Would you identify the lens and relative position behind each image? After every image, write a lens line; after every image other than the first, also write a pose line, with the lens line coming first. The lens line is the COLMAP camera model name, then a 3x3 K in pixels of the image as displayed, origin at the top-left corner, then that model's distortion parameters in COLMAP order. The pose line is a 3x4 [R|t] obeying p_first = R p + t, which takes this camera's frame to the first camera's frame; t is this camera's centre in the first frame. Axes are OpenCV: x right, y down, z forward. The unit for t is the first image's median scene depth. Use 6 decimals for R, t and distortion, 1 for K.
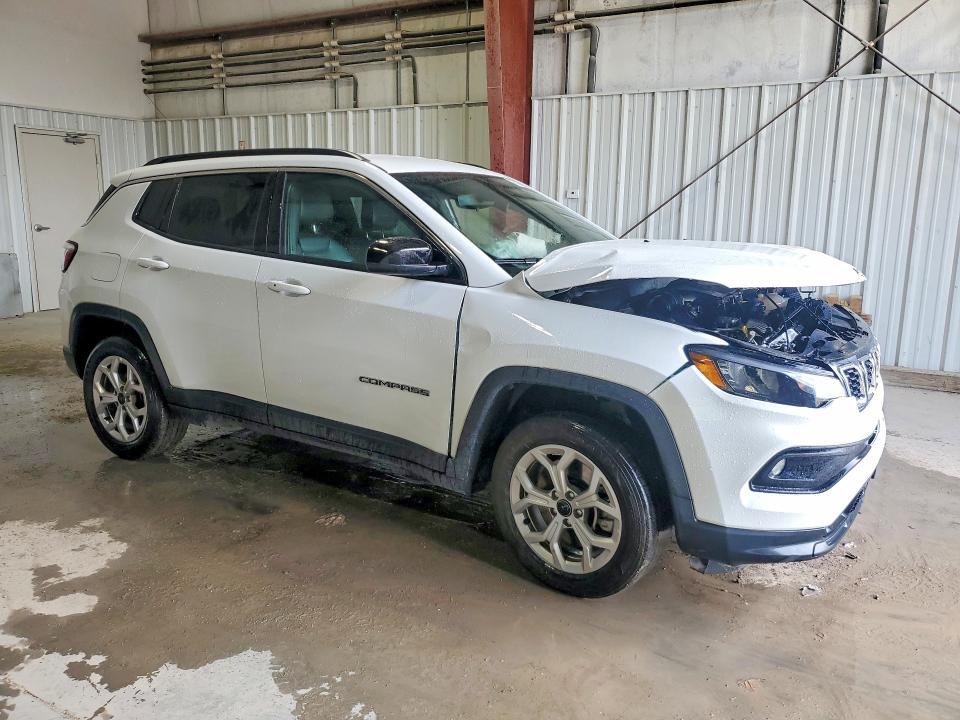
lens RADIAL K [[754.7, 0, 480.0], [0, 754.7, 360.0], [0, 0, 1]] dist [0.002300, -0.078348]
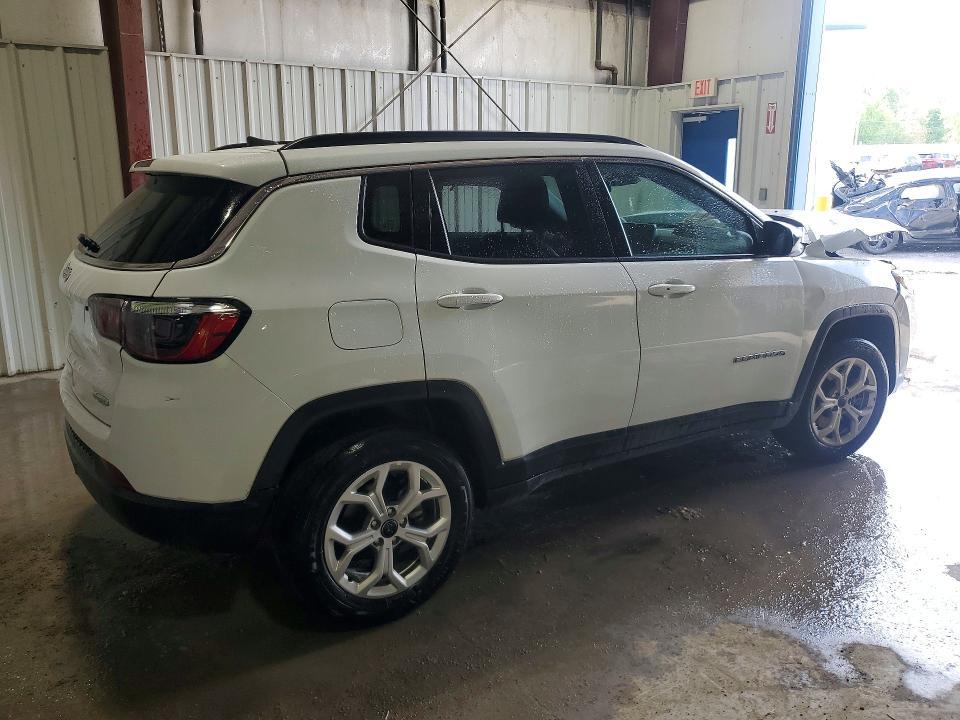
lens RADIAL K [[755.8, 0, 480.0], [0, 755.8, 360.0], [0, 0, 1]] dist [0.009077, 0.006821]
pose [[0.408410, -0.227229, 0.884064, -0.971541], [0.194402, 0.967953, 0.158983, -0.166293], [-0.891857, 0.106933, 0.439495, 0.658747]]
